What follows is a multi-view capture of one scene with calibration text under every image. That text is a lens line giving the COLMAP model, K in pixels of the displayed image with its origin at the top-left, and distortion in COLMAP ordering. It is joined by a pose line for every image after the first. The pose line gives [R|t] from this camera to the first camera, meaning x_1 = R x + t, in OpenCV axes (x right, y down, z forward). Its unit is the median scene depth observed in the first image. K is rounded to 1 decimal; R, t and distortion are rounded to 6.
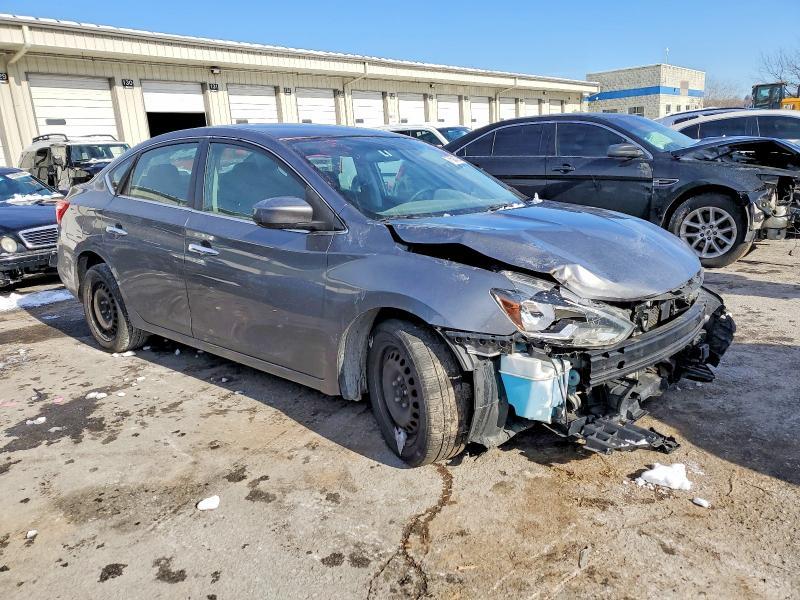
lens RADIAL K [[627.8, 0, 400.0], [0, 627.8, 300.0], [0, 0, 1]] dist [0.050726, 0.004998]
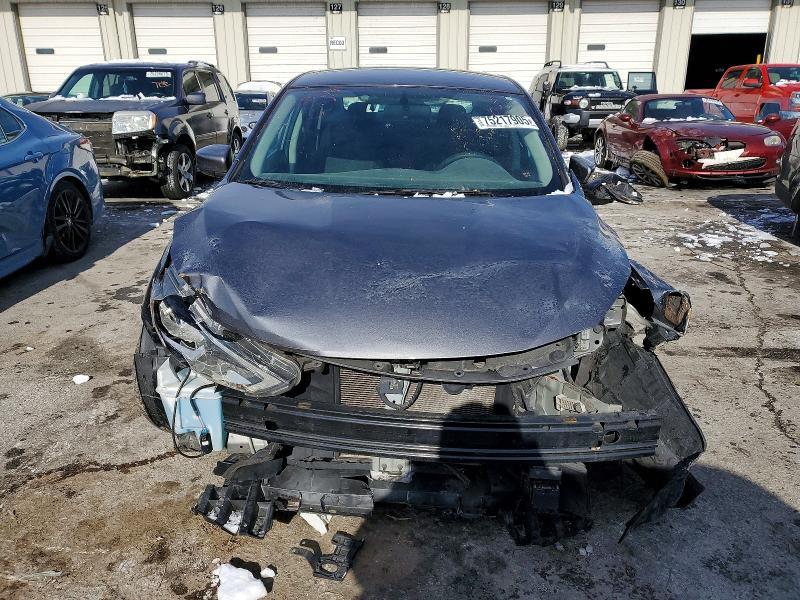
lens RADIAL K [[670.4, 0, 400.0], [0, 670.4, 300.0], [0, 0, 1]] dist [-0.010322, -0.016953]
pose [[0.604300, 0.273429, -0.748370, 0.222505], [-0.205023, 0.961005, 0.185565, -0.040750], [0.769926, 0.041296, 0.636795, 0.154096]]
